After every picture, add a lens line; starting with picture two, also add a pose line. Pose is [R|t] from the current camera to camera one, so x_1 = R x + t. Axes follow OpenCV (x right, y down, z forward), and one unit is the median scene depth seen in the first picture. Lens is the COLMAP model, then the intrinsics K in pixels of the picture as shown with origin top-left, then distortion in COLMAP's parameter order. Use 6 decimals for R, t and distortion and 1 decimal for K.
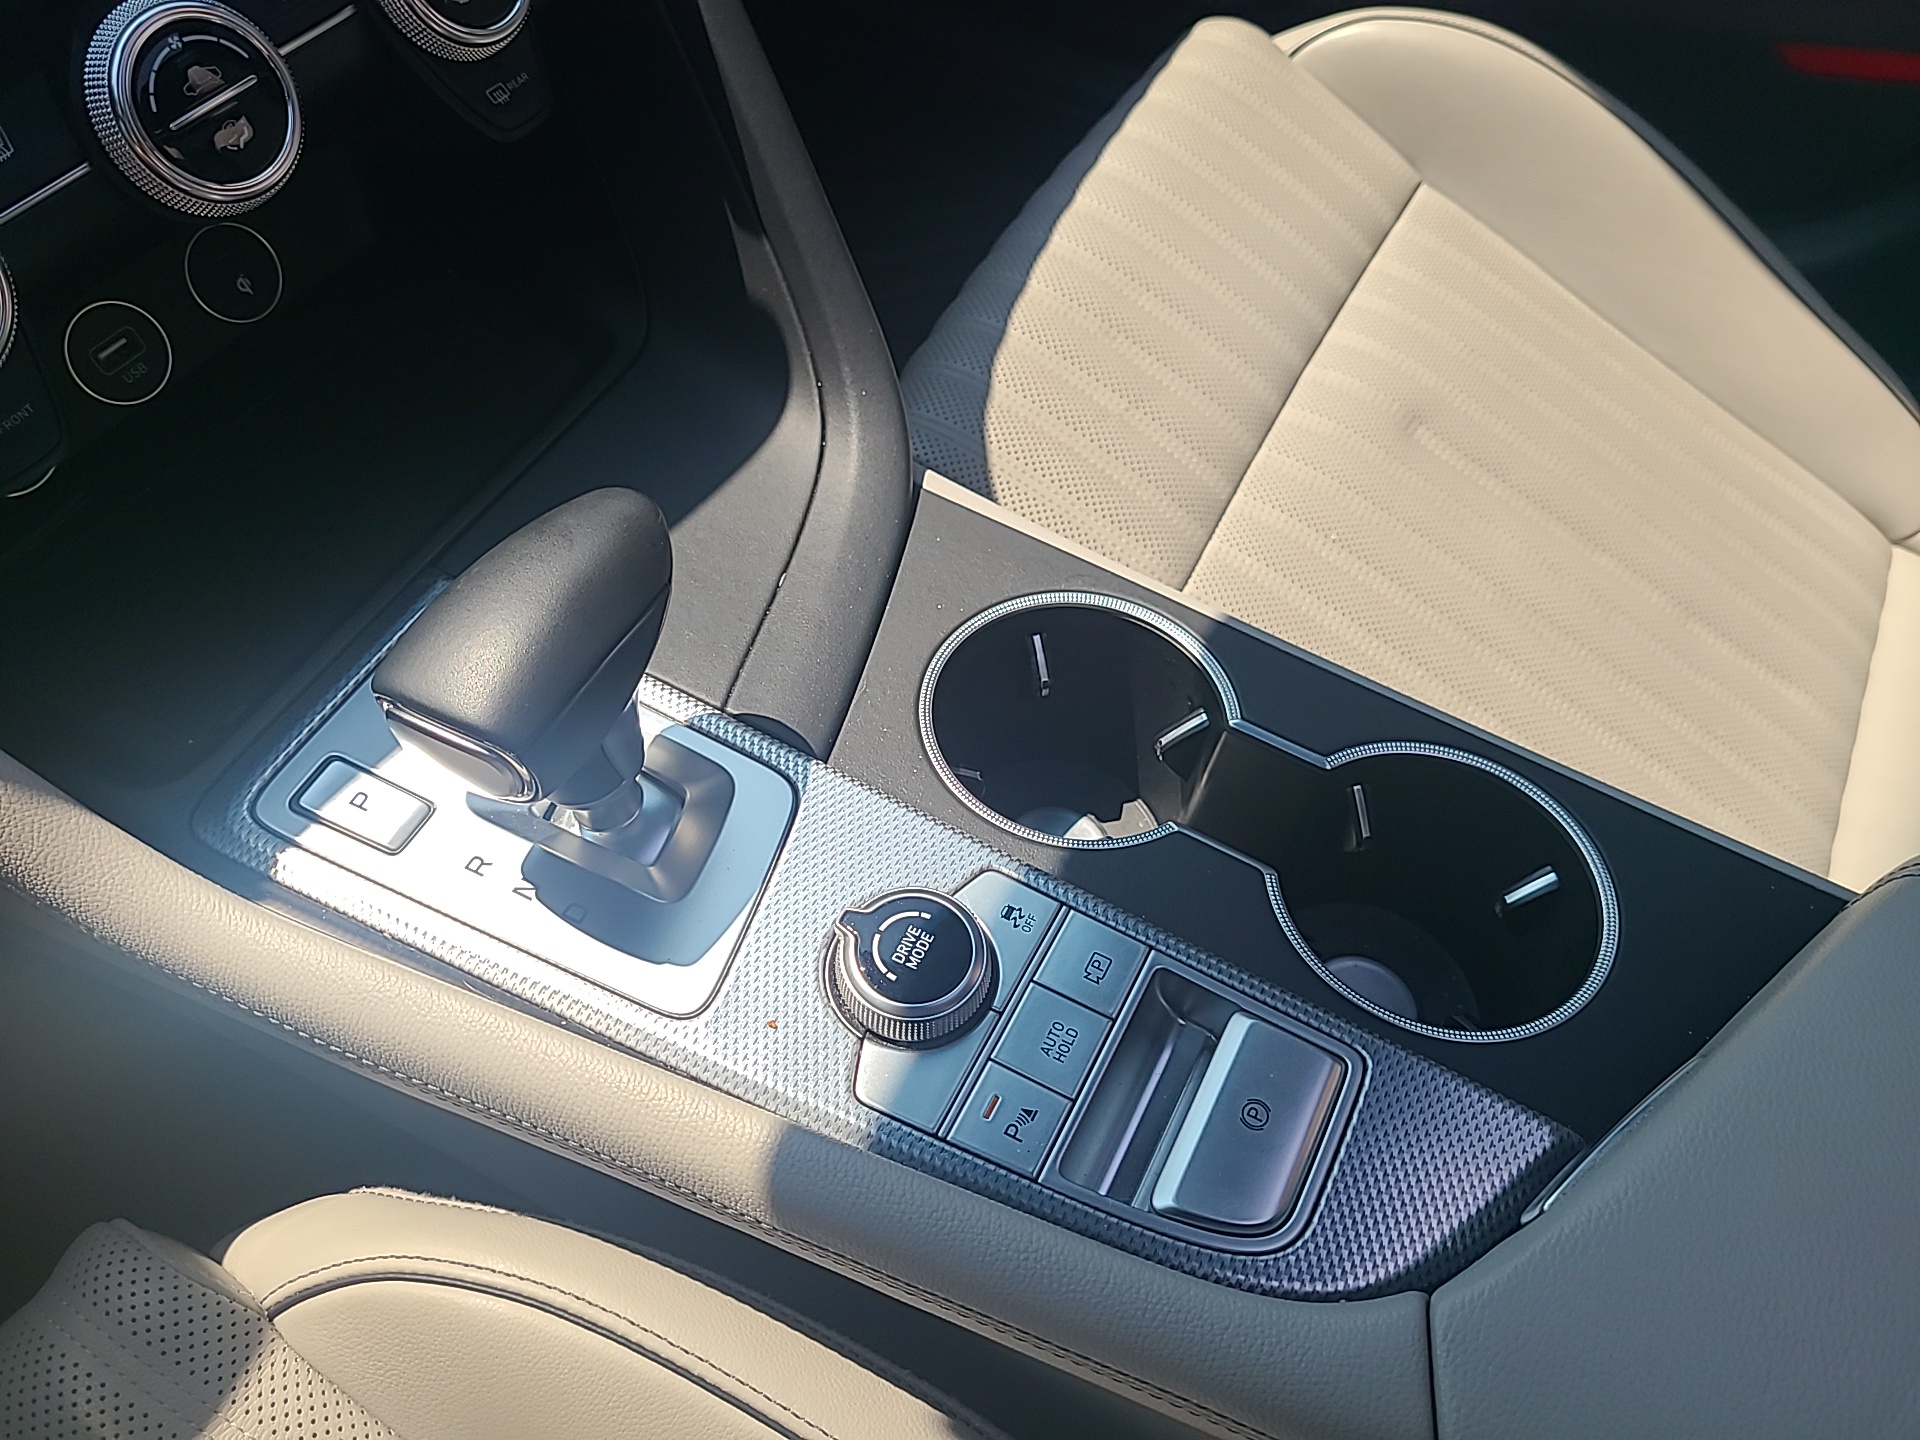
lens RADIAL K [[1458.0, 0, 951.5], [0, 1458.0, 708.0], [0, 0, 1]] dist [0.026124, -0.027434]
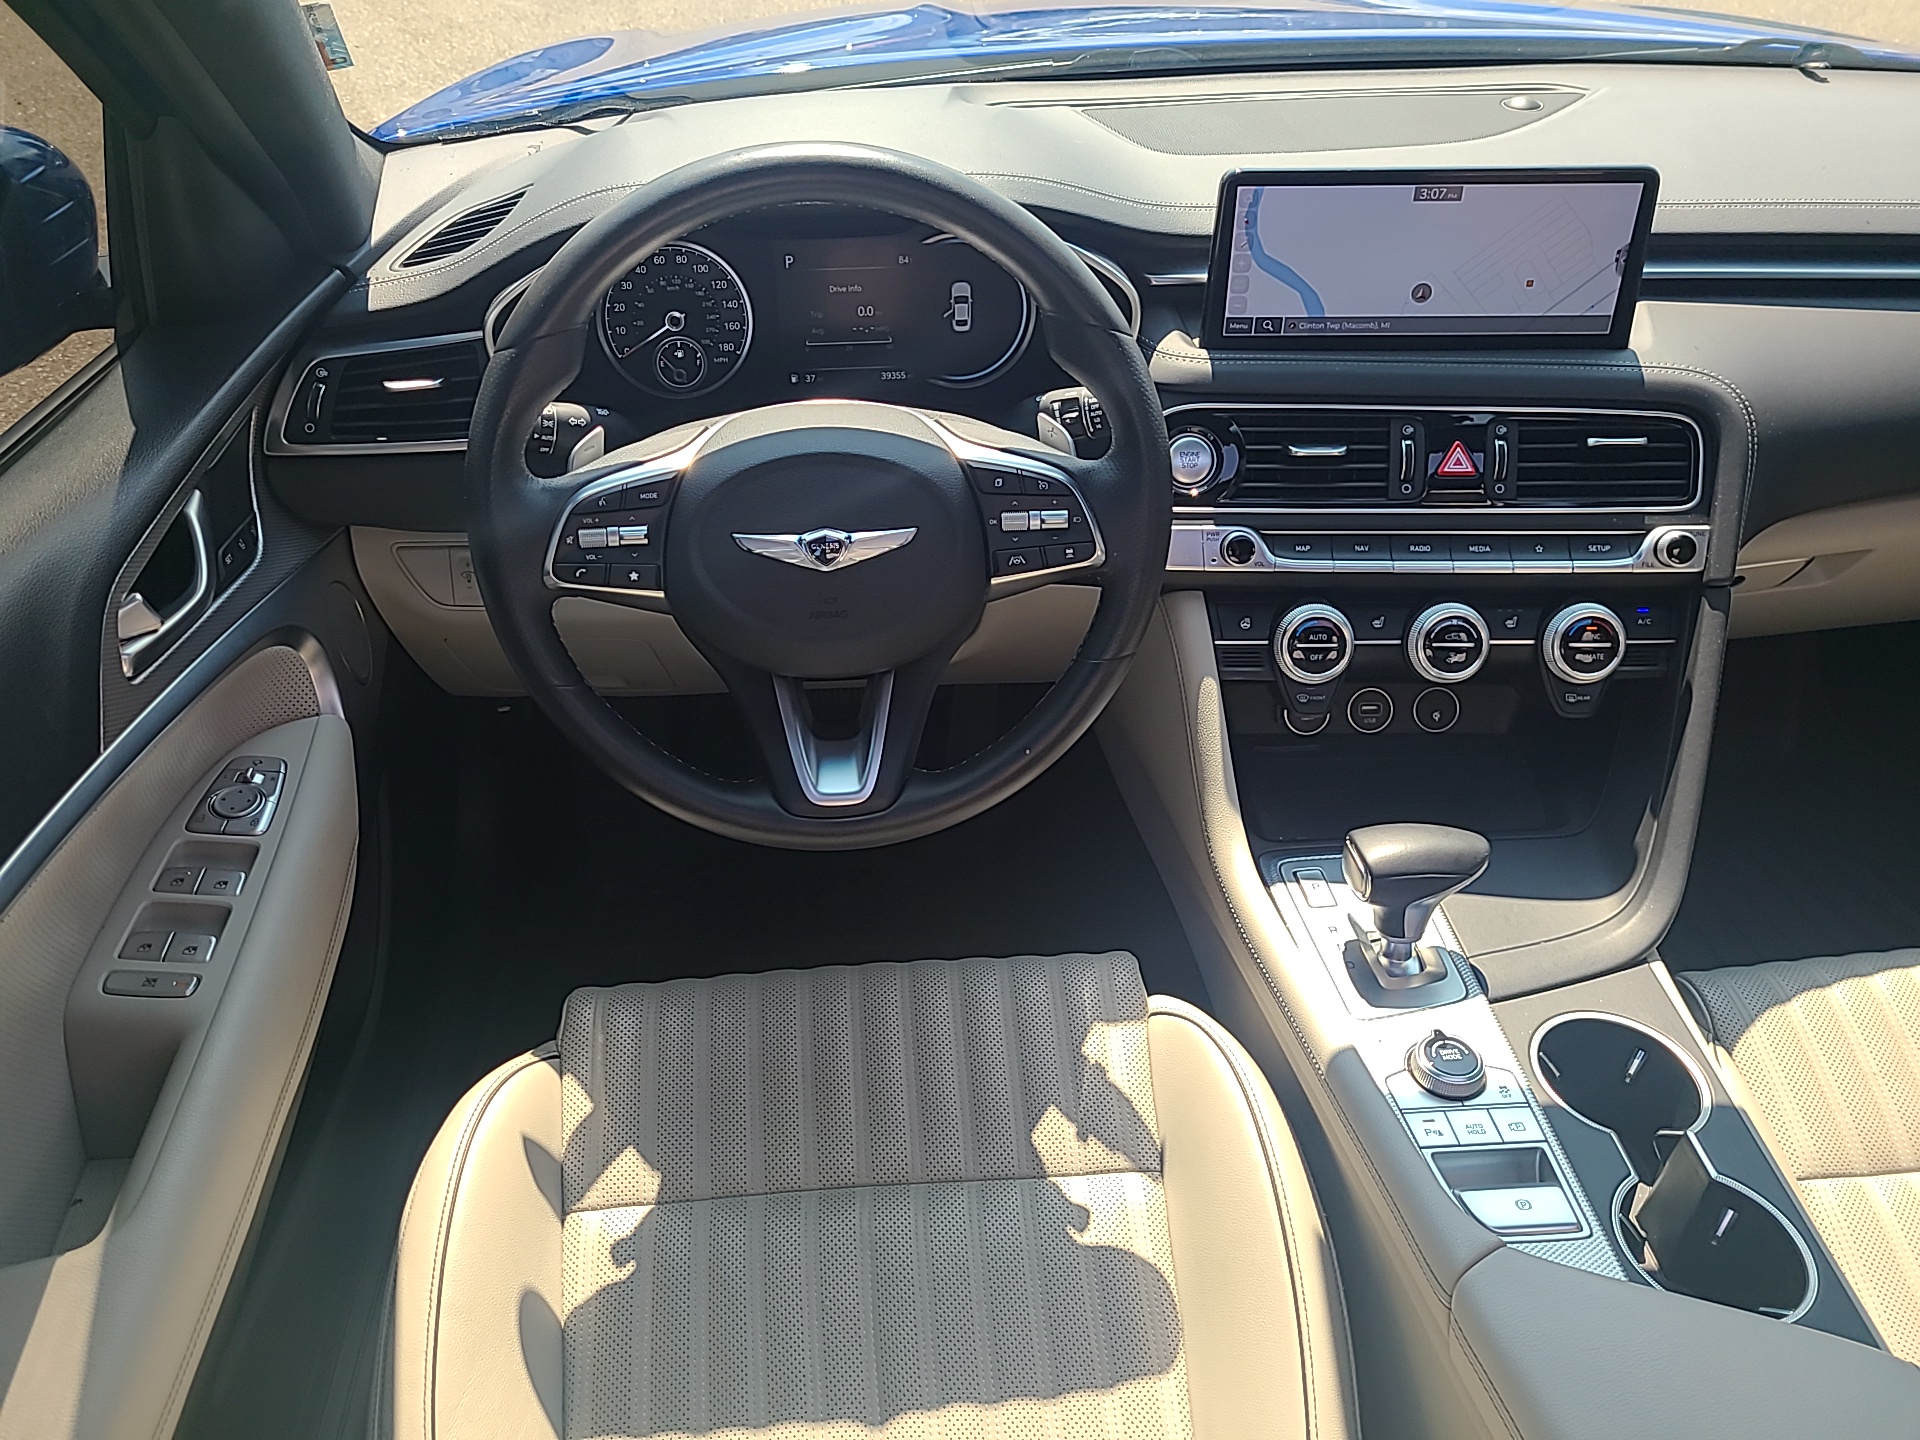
lens RADIAL K [[1458.0, 0, 950.2], [0, 1458.0, 701.2], [0, 0, 1]] dist [0.026124, -0.027434]
pose [[0.539146, 0.453033, -0.709988, 0.691989], [-0.675409, 0.736180, -0.043142, 0.289610], [0.503134, 0.502792, 0.702891, -0.940580]]
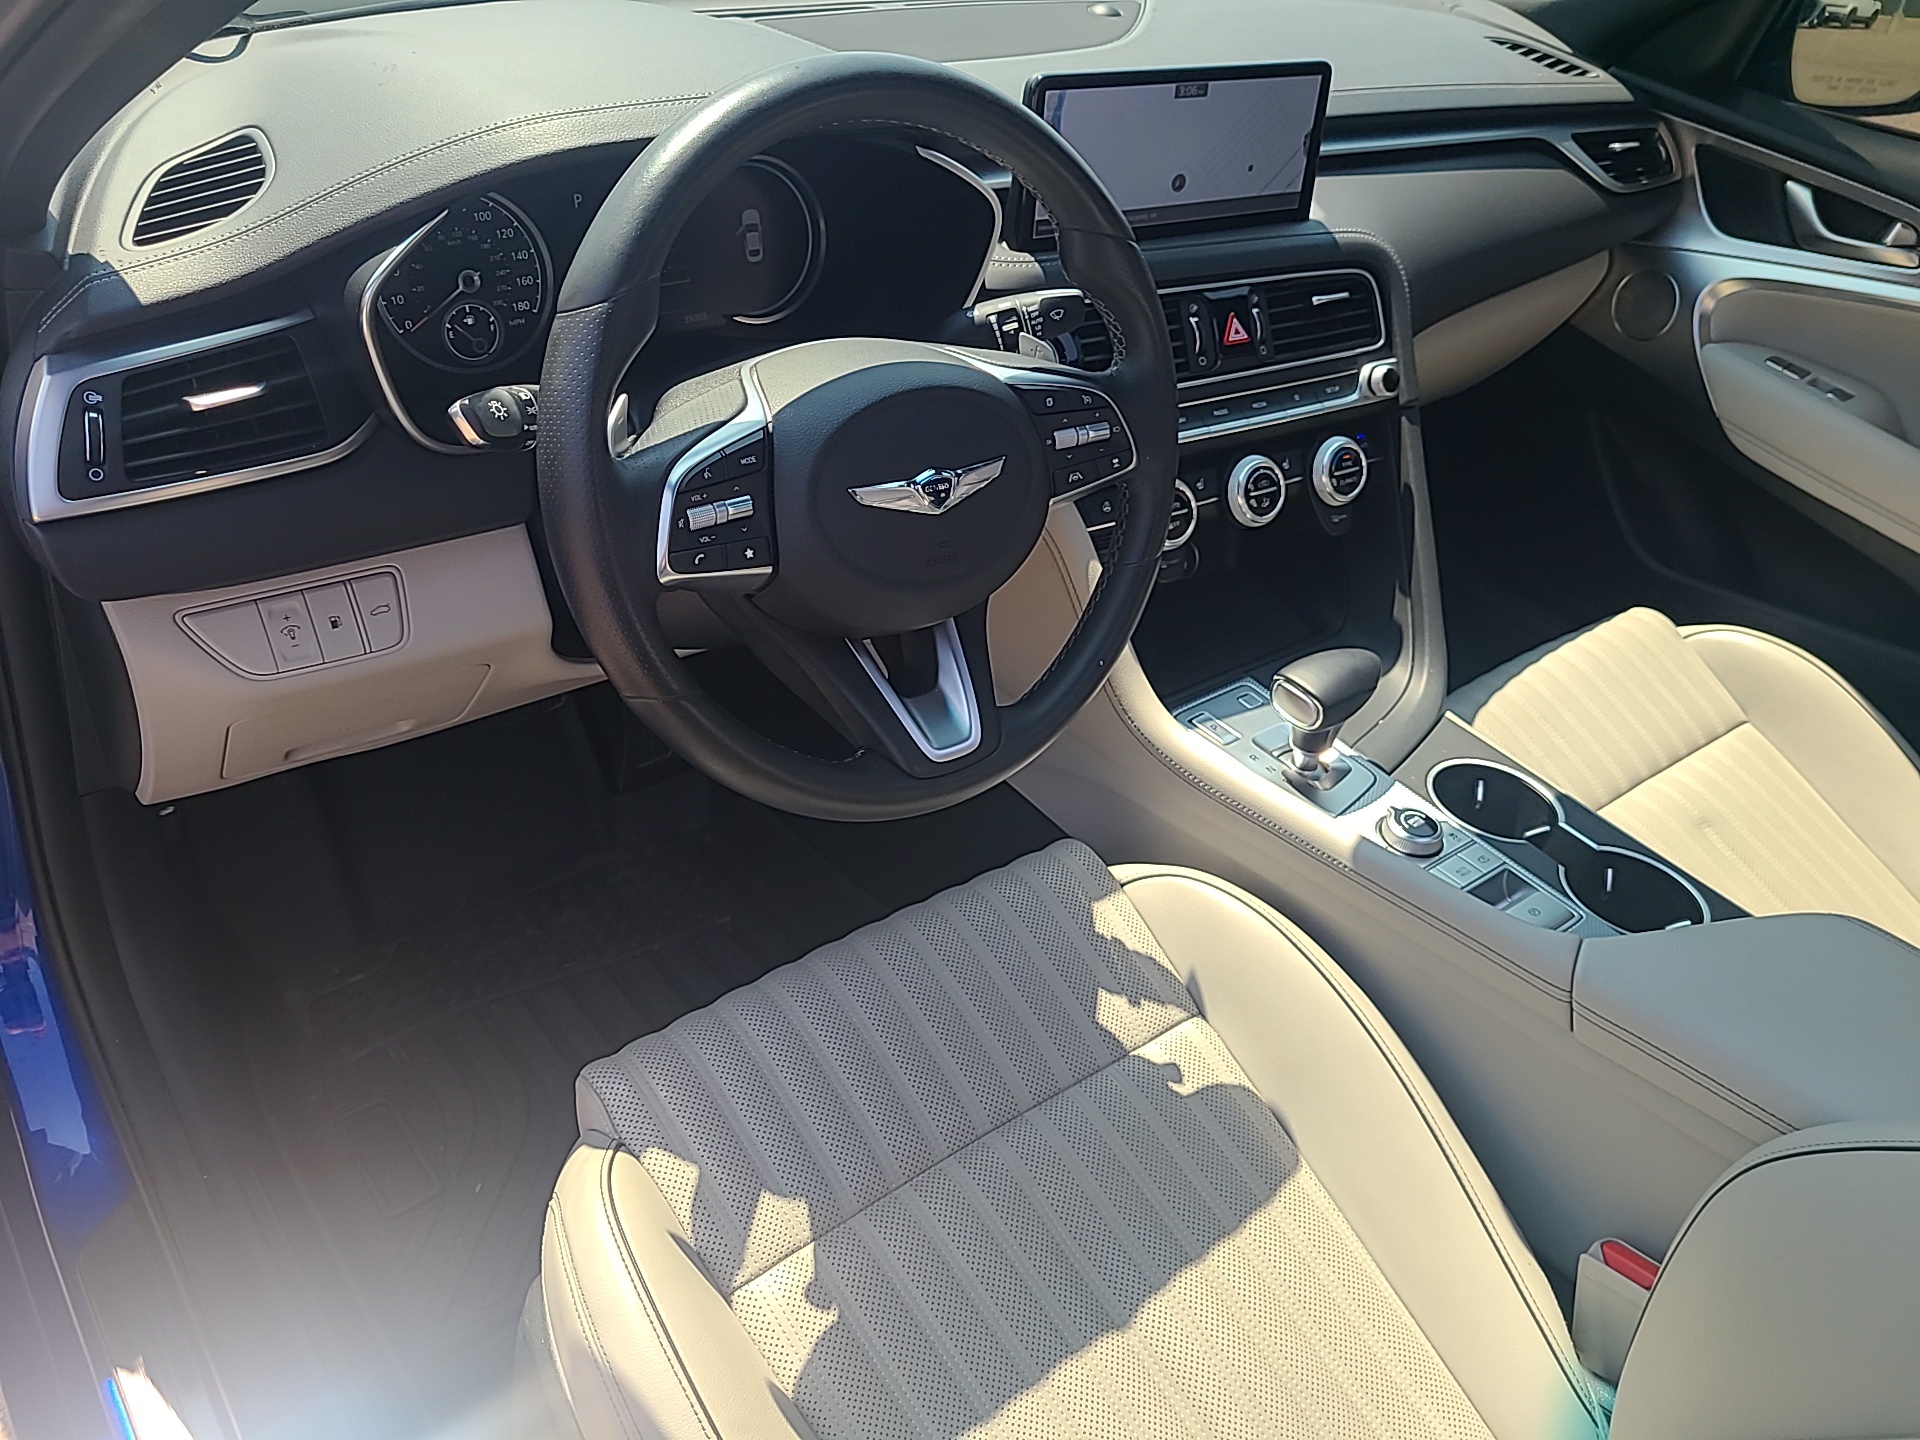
lens RADIAL K [[1458.0, 0, 969.3], [0, 1458.0, 709.1], [0, 0, 1]] dist [0.026124, -0.027434]
pose [[0.916155, 0.286032, -0.280794, -0.064085], [-0.366054, 0.882459, -0.295416, 0.823087], [0.163291, 0.373432, 0.913173, -1.262886]]
